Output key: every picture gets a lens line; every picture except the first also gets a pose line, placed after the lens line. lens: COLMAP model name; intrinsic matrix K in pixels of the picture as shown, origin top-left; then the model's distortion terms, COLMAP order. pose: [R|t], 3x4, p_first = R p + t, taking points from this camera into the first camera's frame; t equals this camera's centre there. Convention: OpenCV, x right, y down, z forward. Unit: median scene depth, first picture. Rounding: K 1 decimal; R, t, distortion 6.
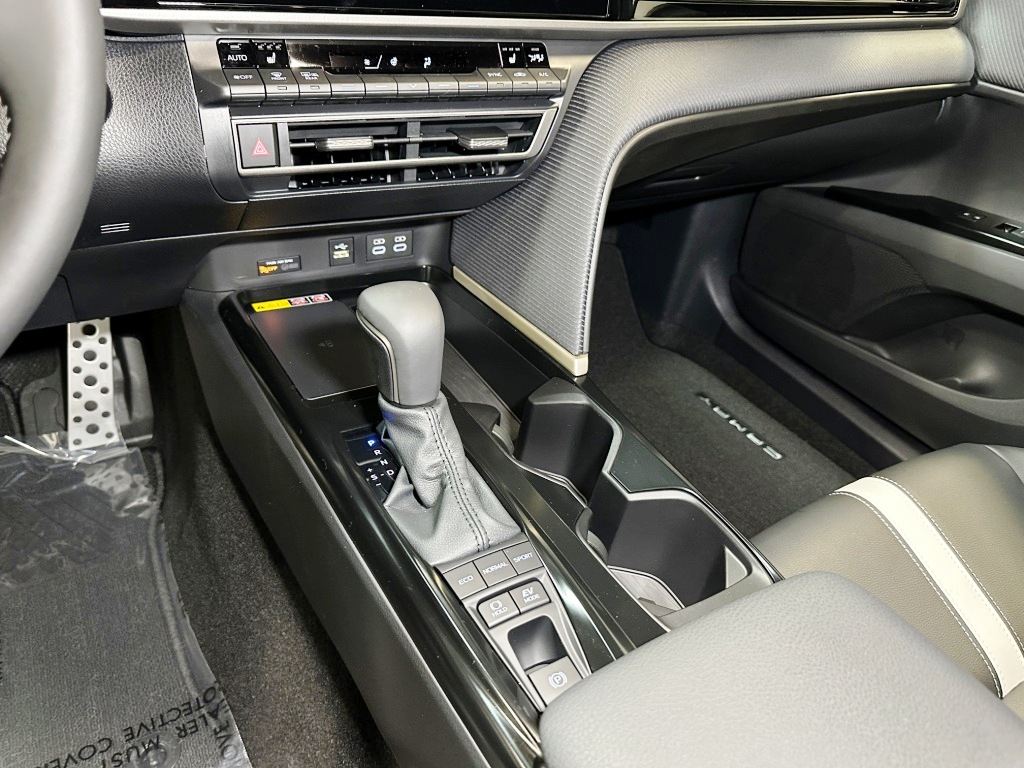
lens RADIAL K [[763.8, 0, 514.3], [0, 763.8, 402.5], [0, 0, 1]] dist [0.105866, -0.172996]
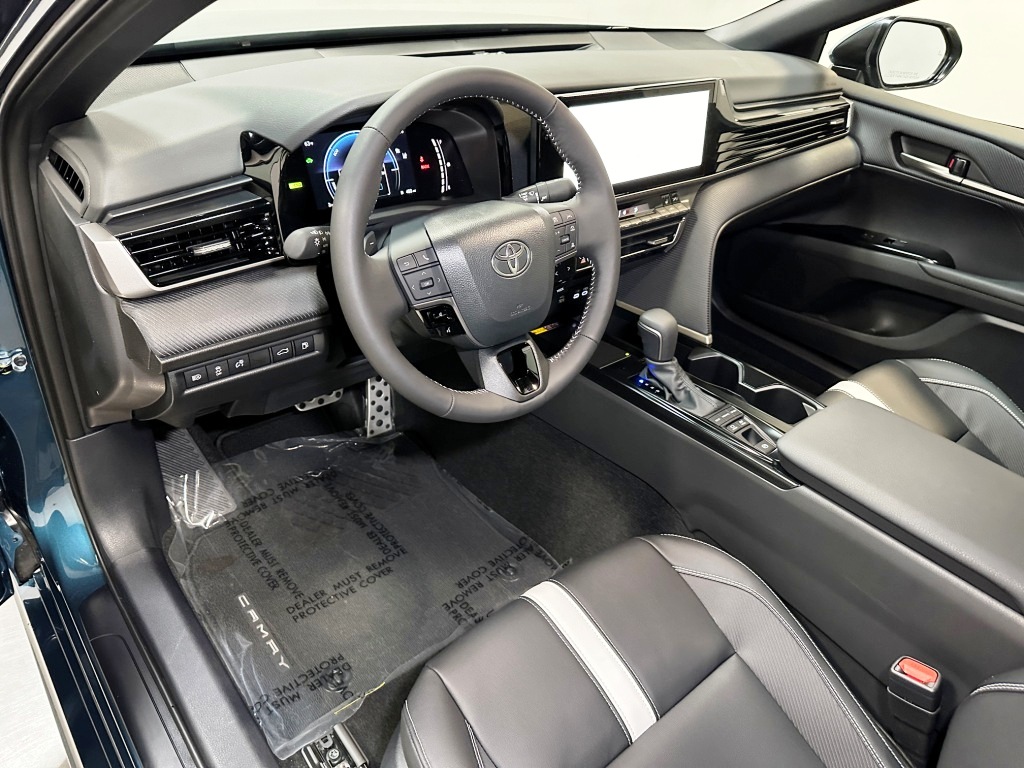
lens RADIAL K [[763.8, 0, 514.3], [0, 763.8, 402.5], [0, 0, 1]] dist [0.105866, -0.172996]
pose [[0.985762, -0.130561, 0.105959, -0.652754], [0.132591, 0.991094, -0.012324, 0.074244], [-0.103406, 0.026198, 0.994294, -0.977949]]
